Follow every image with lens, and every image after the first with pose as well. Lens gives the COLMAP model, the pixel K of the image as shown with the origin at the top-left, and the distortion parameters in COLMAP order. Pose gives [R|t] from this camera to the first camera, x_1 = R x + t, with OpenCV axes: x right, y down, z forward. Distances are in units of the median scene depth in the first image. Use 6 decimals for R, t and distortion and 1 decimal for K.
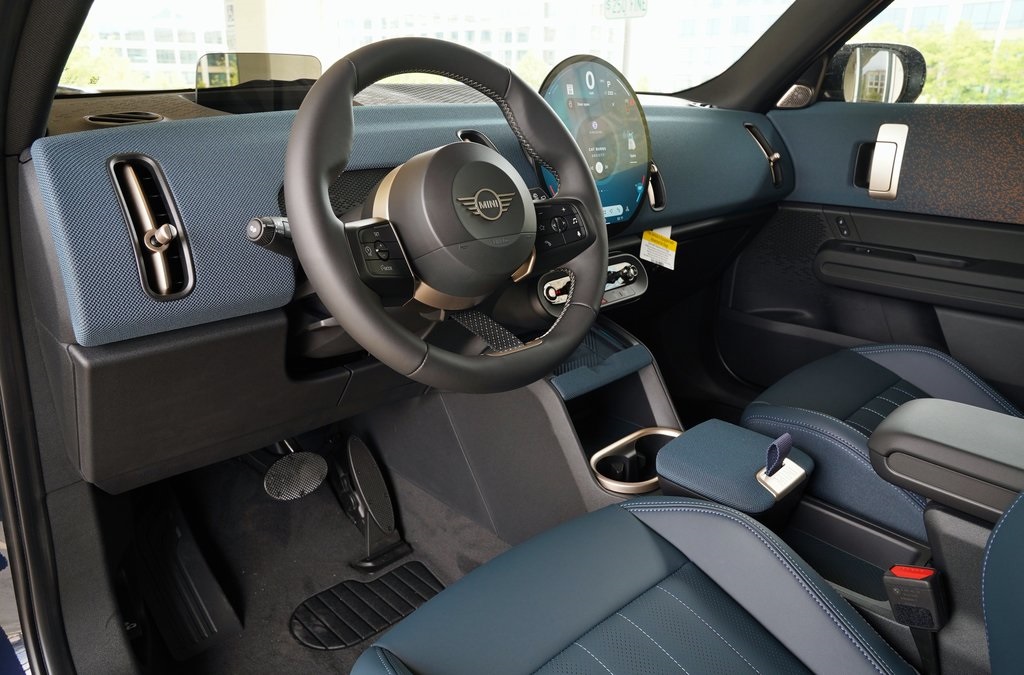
lens RADIAL K [[741.5, 0, 507.6], [0, 741.5, 329.2], [0, 0, 1]] dist [-0.099905, 0.018719]
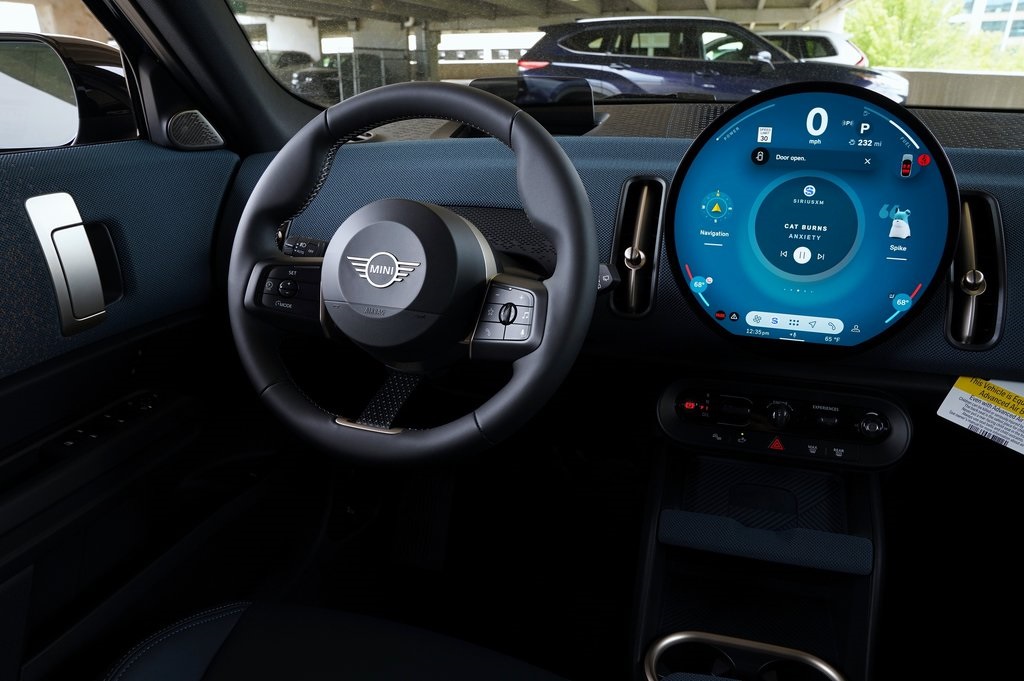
lens RADIAL K [[741.5, 0, 502.2], [0, 741.5, 331.2], [0, 0, 1]] dist [-0.099905, 0.018719]
pose [[0.459289, 0.294064, -0.838200, 0.553535], [-0.258738, 0.946986, 0.190455, -0.205410], [0.849769, 0.129400, 0.511026, 0.441543]]
